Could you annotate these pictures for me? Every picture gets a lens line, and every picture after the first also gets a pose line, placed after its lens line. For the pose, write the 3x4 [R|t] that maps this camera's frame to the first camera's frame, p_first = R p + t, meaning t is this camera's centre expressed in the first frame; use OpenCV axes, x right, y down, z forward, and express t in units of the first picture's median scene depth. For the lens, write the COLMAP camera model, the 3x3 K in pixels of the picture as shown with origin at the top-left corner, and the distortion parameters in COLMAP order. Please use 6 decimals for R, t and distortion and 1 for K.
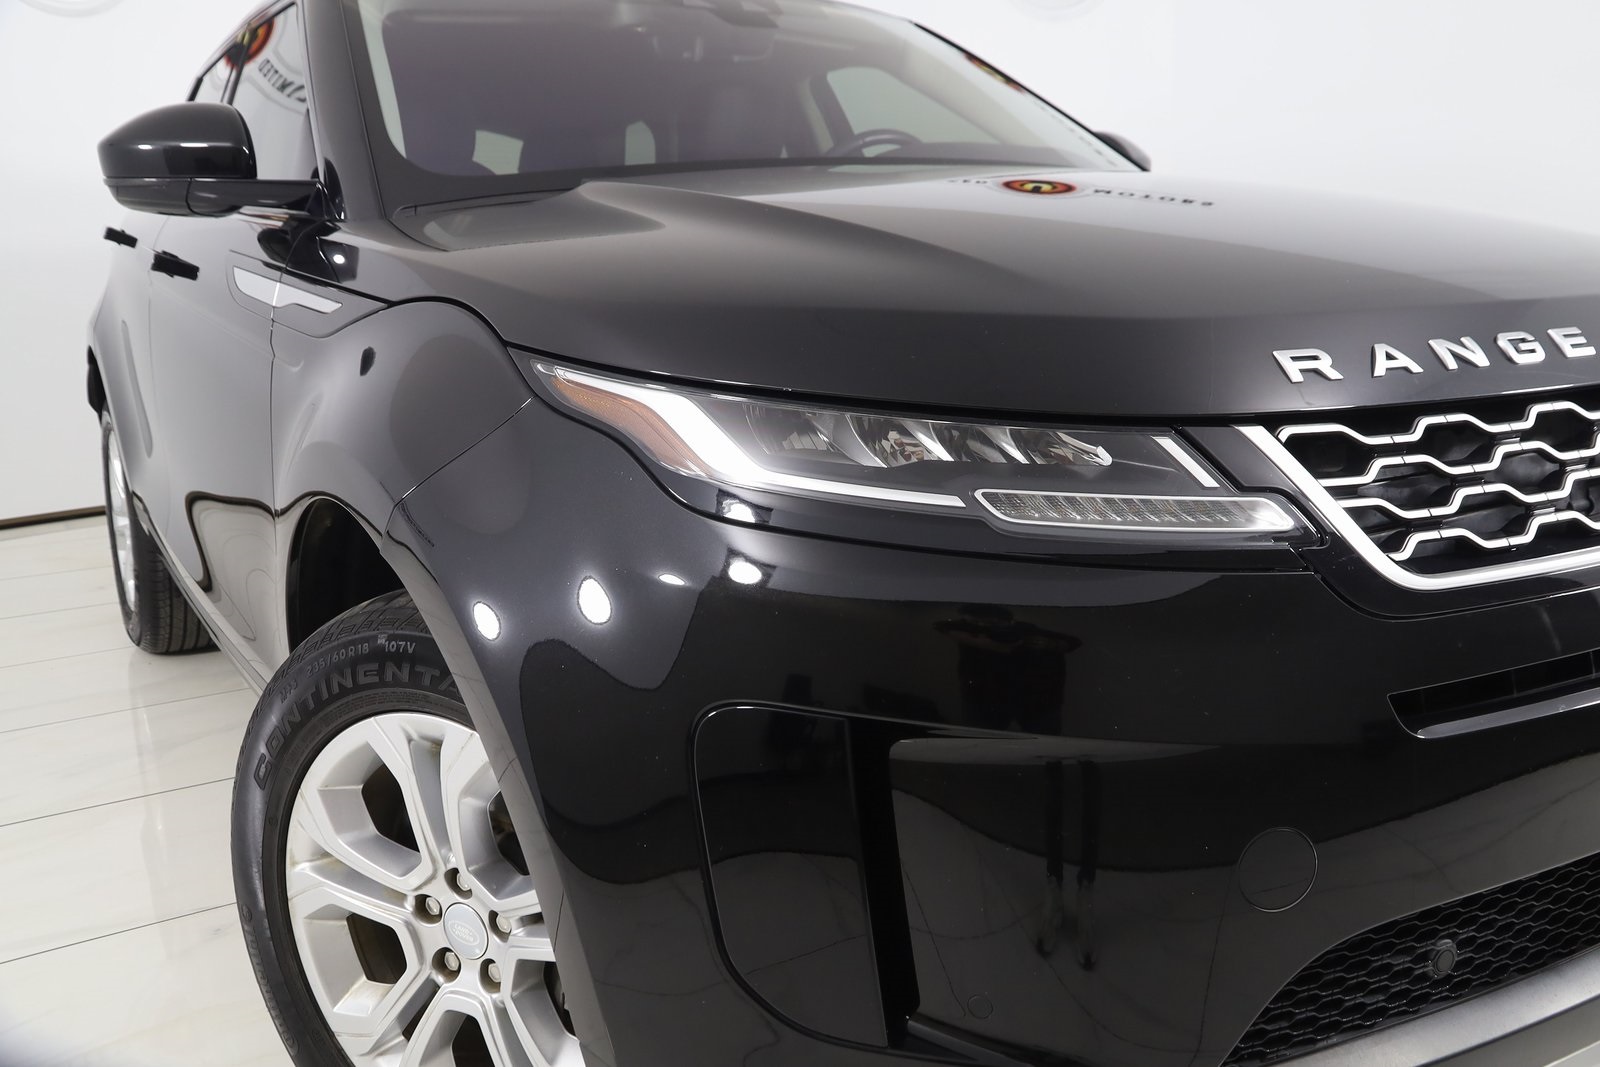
lens RADIAL K [[1335.7, 0, 814.6], [0, 1335.7, 519.2], [0, 0, 1]] dist [-0.004594, 0.032193]
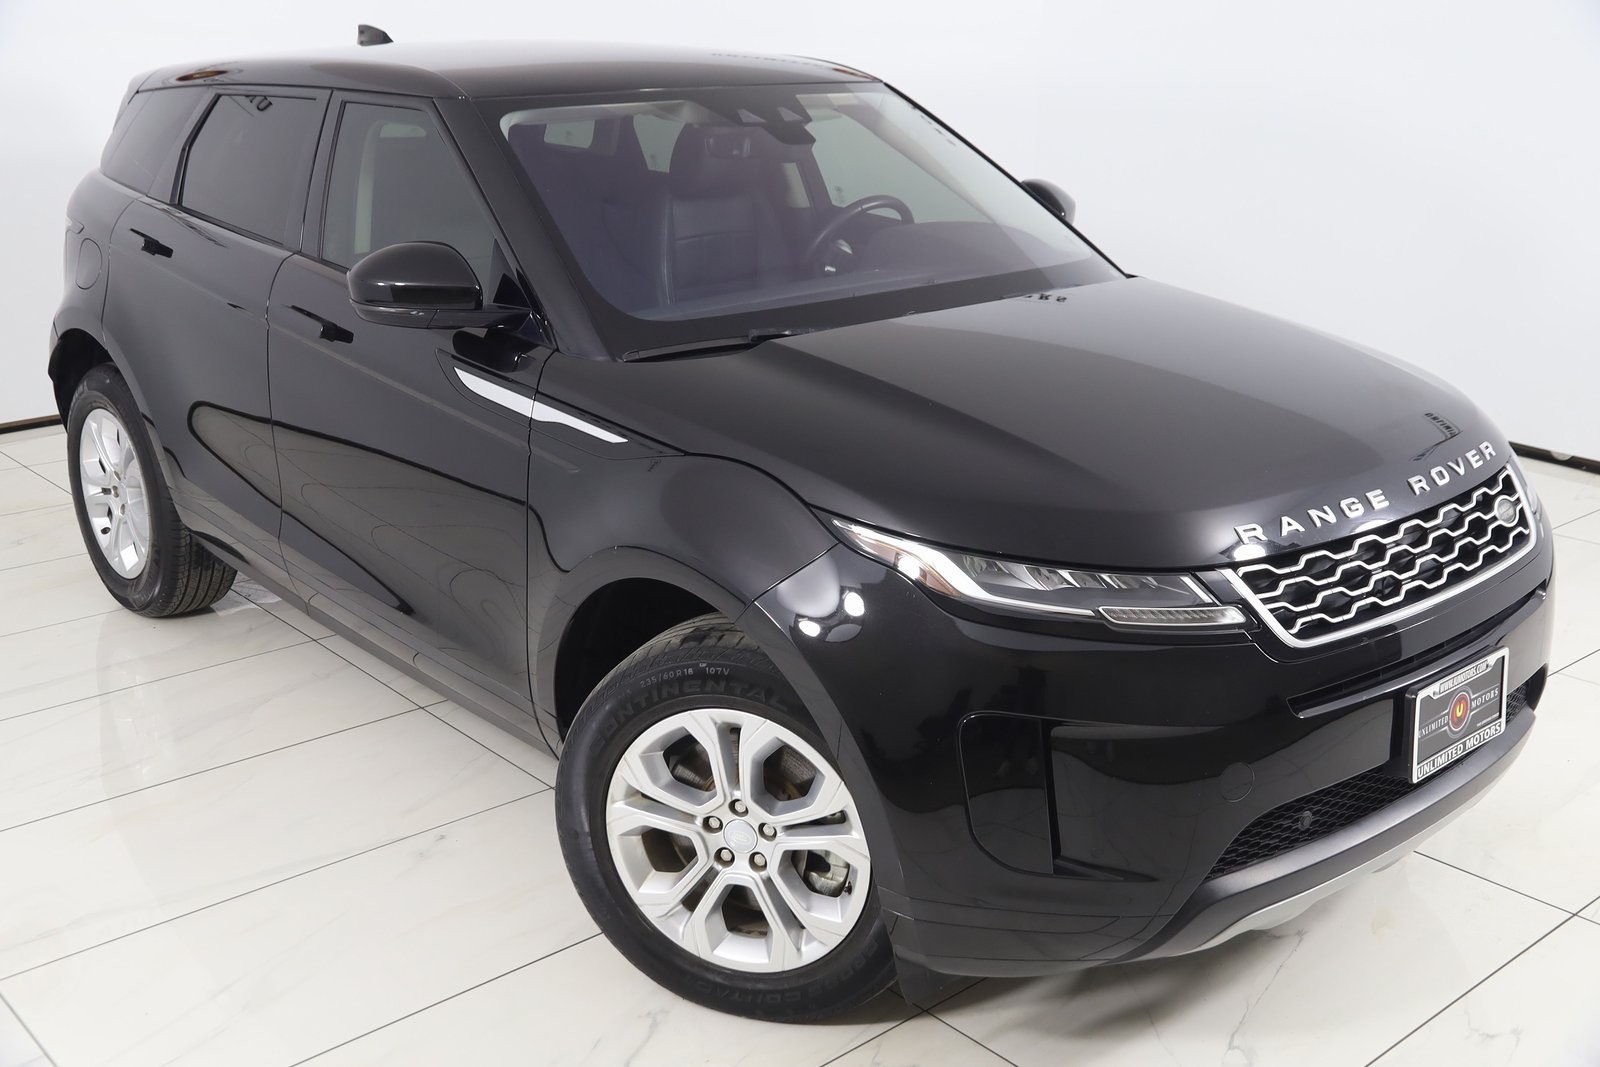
lens RADIAL K [[1657.9, 0, 784.9], [0, 1657.9, 530.7], [0, 0, 1]] dist [0.031922, 0.000000]
pose [[0.988205, -0.021902, 0.151561, -0.673940], [0.005307, 0.994023, 0.109042, -0.381783], [-0.153043, -0.106951, 0.982415, -1.291786]]
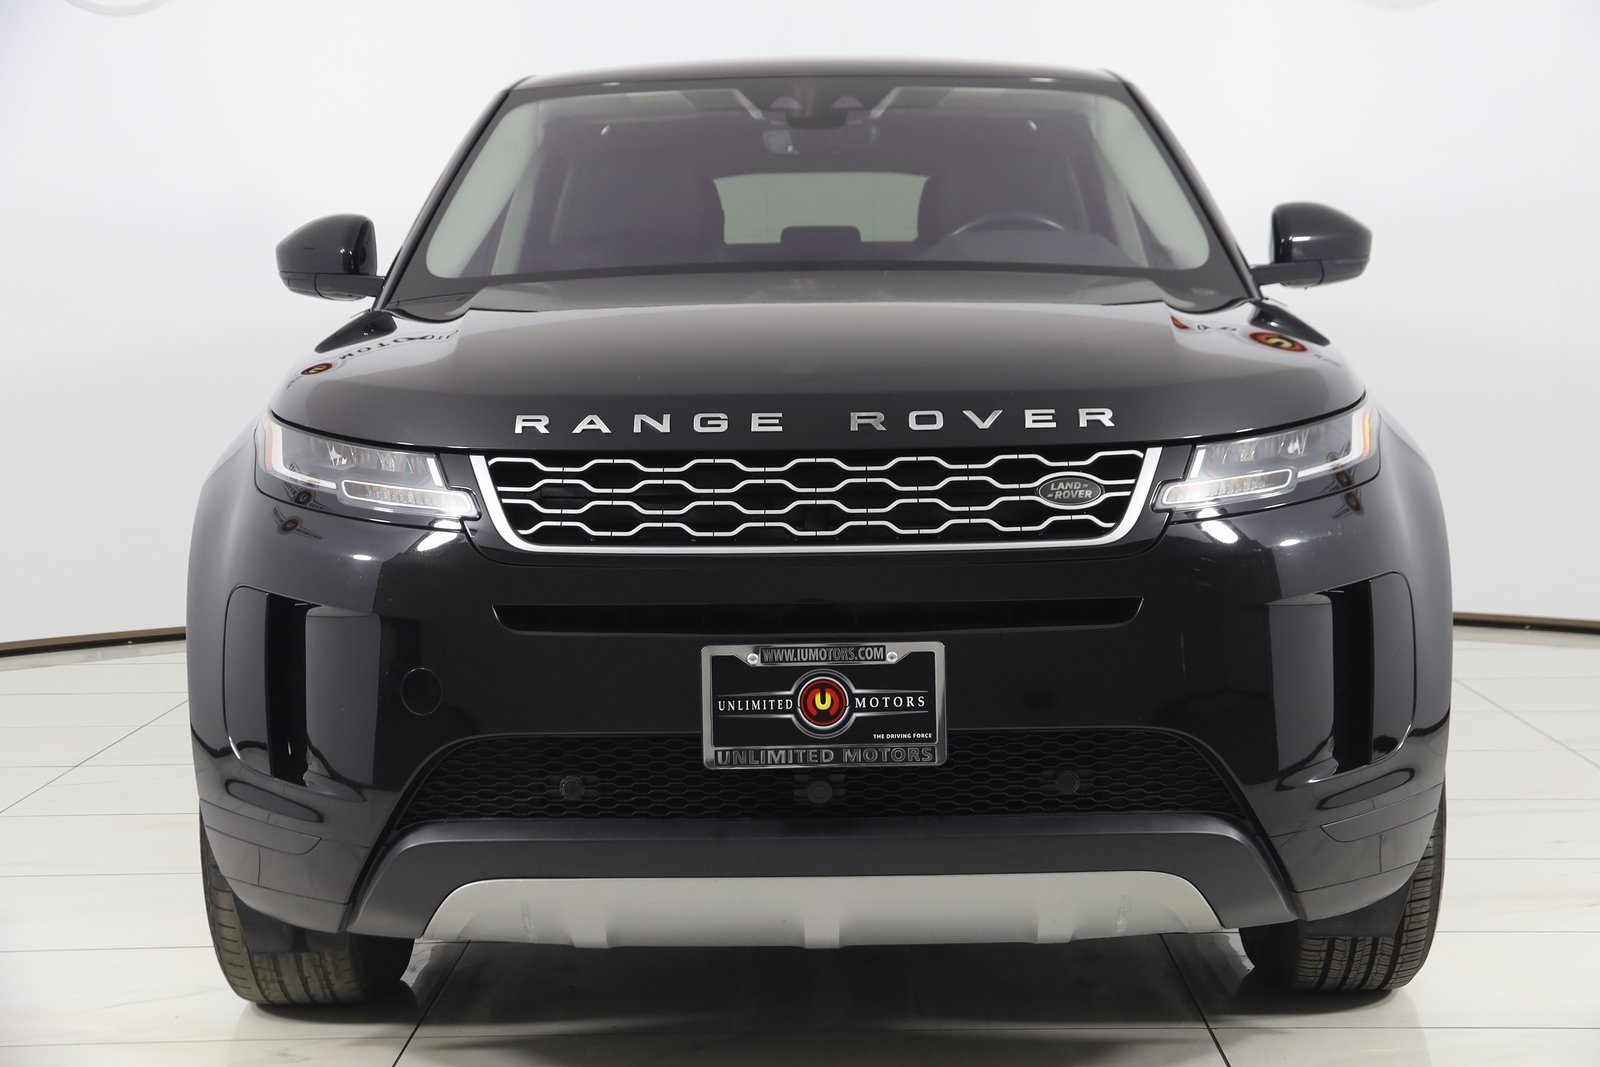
lens RADIAL K [[2499.1, 0, 801.7], [0, 2499.1, 530.2], [0, 0, 1]] dist [0.123501, 0.000000]
pose [[0.839669, 0.064514, -0.539253, 2.330900], [-0.115381, 0.991444, -0.061048, 0.170590], [0.530700, 0.113480, 0.839928, -1.457551]]
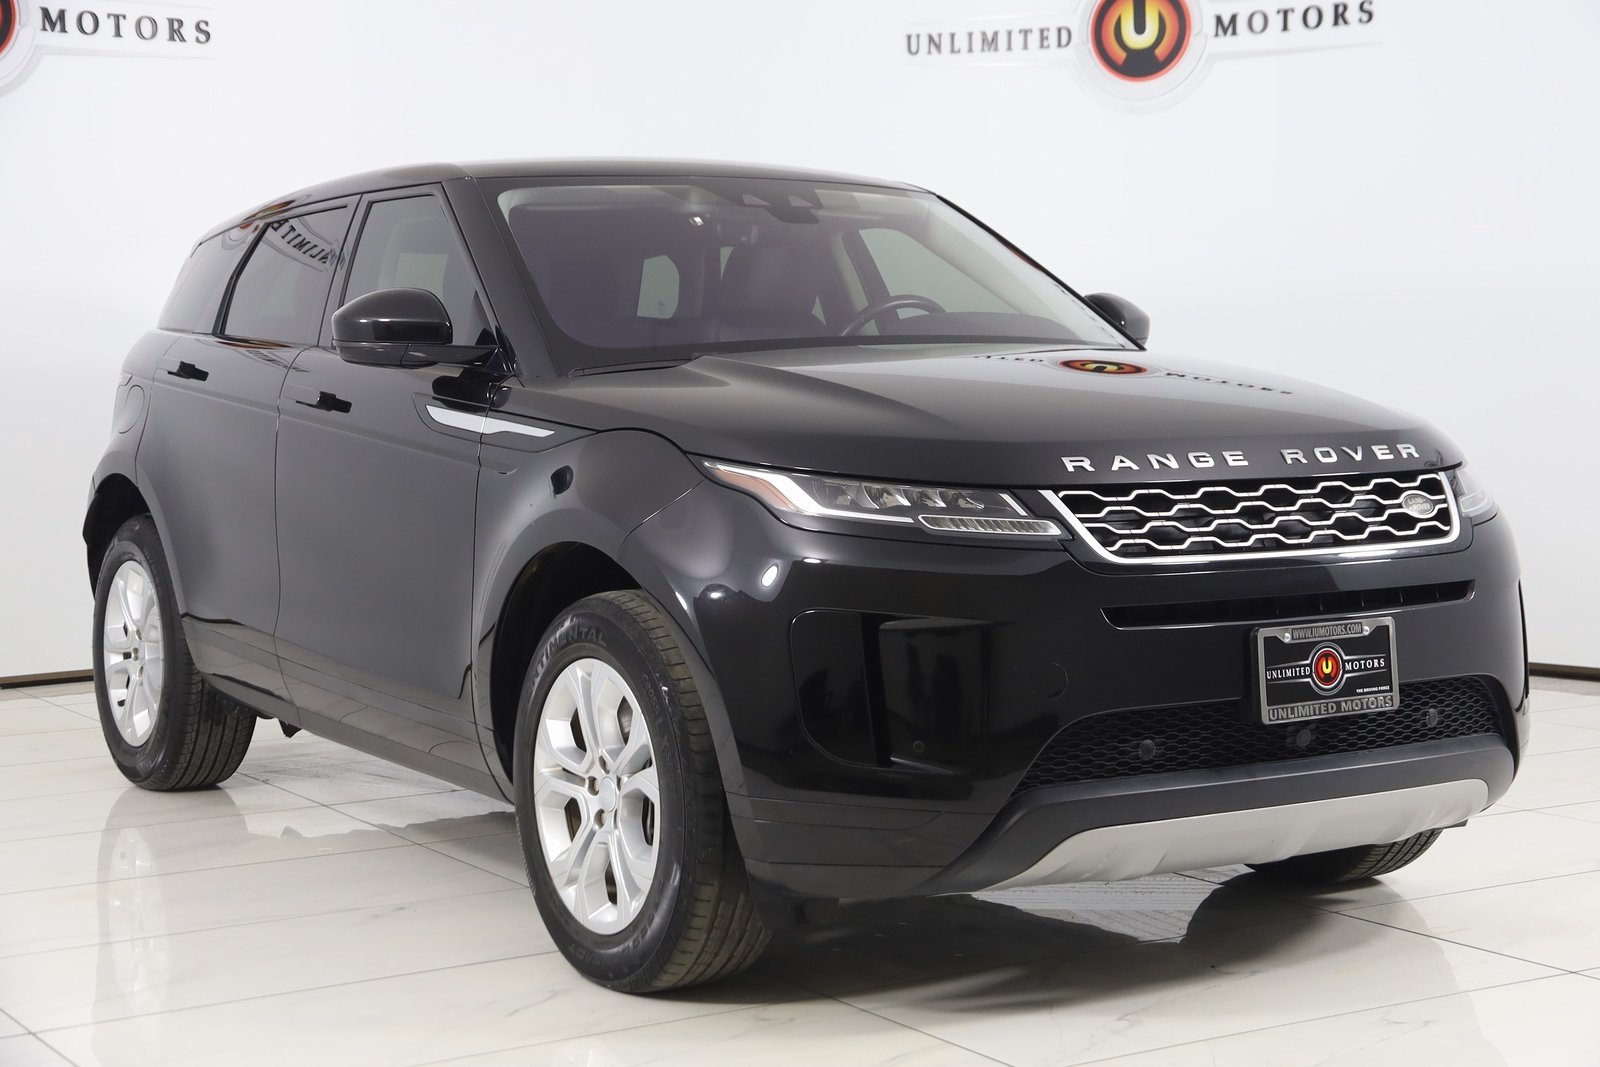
lens RADIAL K [[2499.1, 0, 805.4], [0, 2499.1, 539.1], [0, 0, 1]] dist [0.123501, 0.000000]
pose [[0.999807, 0.014848, -0.012859, -0.013828], [-0.016372, 0.991646, -0.127944, 0.508092], [0.010852, 0.128130, 0.991698, -2.876788]]
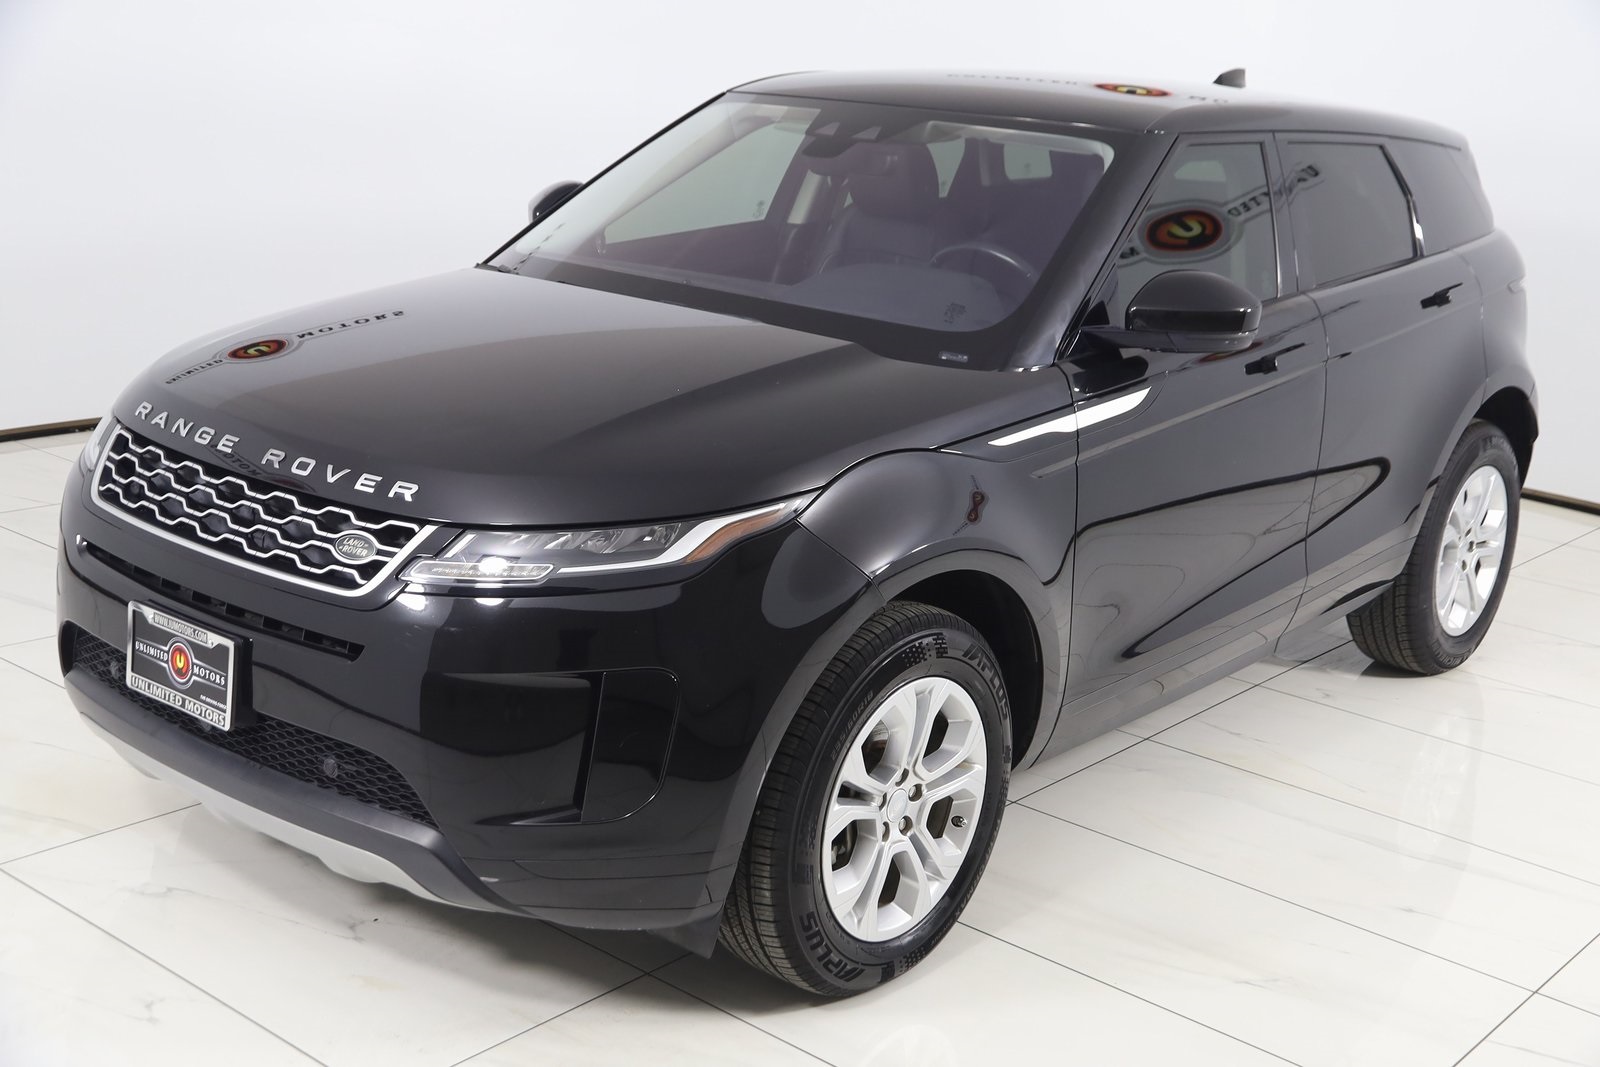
lens RADIAL K [[1874.2, 0, 843.8], [0, 1874.2, 504.7], [0, 0, 1]] dist [0.016707, 0.000000]
pose [[0.321831, 0.281875, -0.903865, 3.755829], [-0.253393, 0.945473, 0.204628, -0.936427], [0.912259, 0.163177, 0.375707, 0.878842]]
